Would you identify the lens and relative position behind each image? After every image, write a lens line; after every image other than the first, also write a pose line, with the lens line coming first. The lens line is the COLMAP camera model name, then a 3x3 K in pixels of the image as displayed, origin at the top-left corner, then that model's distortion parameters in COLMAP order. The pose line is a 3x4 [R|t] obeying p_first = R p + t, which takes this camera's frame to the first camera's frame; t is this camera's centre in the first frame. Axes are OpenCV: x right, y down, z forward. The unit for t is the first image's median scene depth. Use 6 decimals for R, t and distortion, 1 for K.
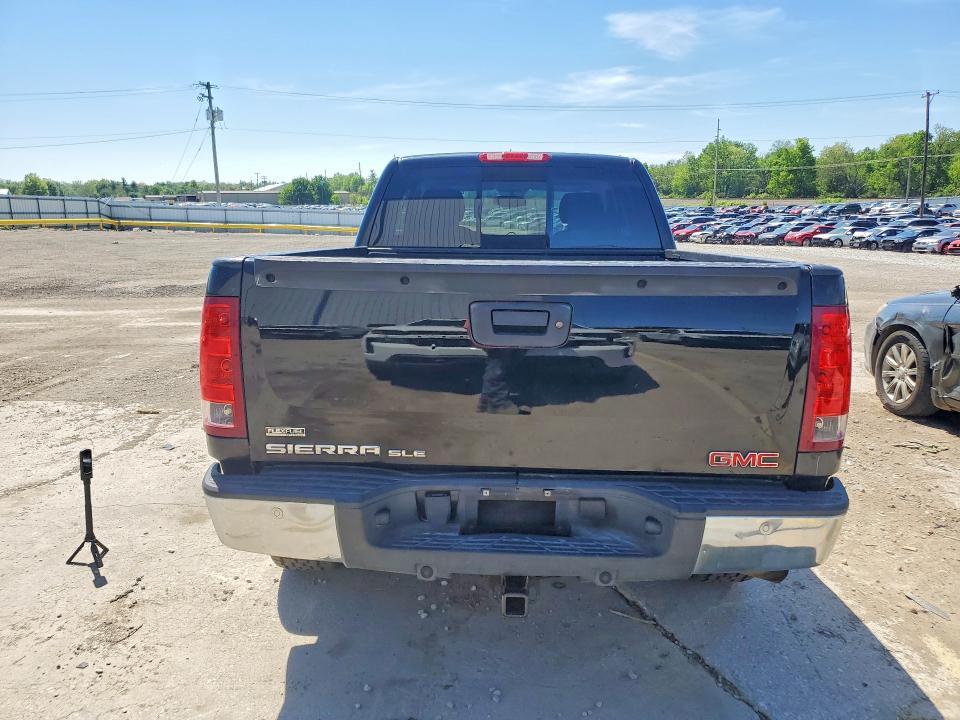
lens RADIAL K [[790.2, 0, 480.0], [0, 790.2, 360.0], [0, 0, 1]] dist [0.068027, -0.055007]
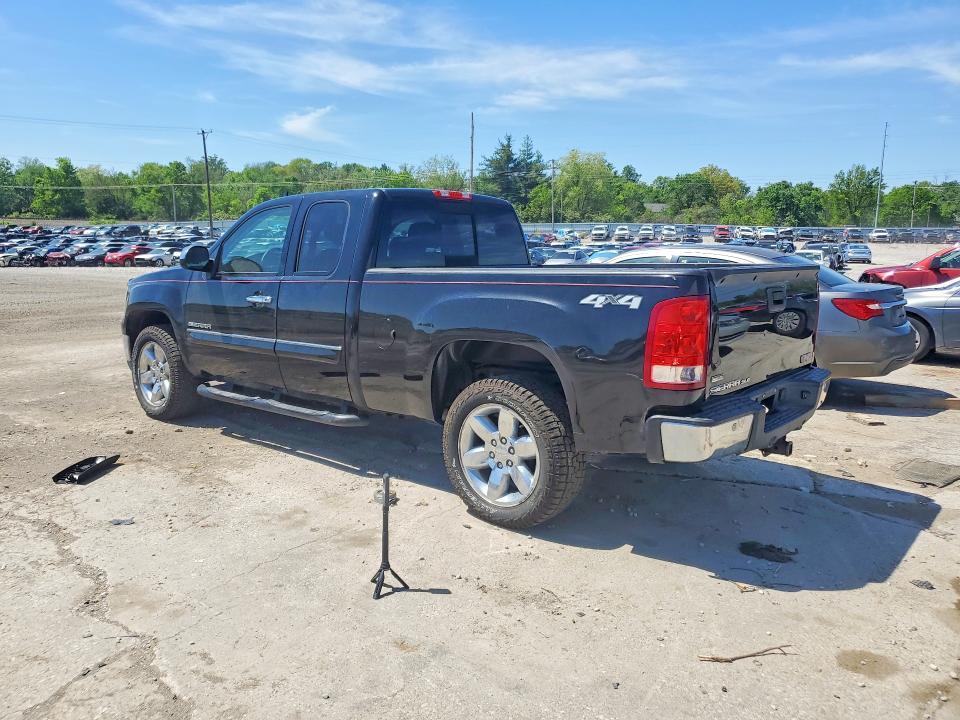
lens RADIAL K [[790.2, 0, 480.0], [0, 790.2, 360.0], [0, 0, 1]] dist [0.068027, -0.055007]
pose [[0.575680, -0.130317, 0.807223, -0.166899], [0.150364, 0.987254, 0.052147, -0.009198], [-0.803731, 0.091357, 0.587938, 0.042798]]
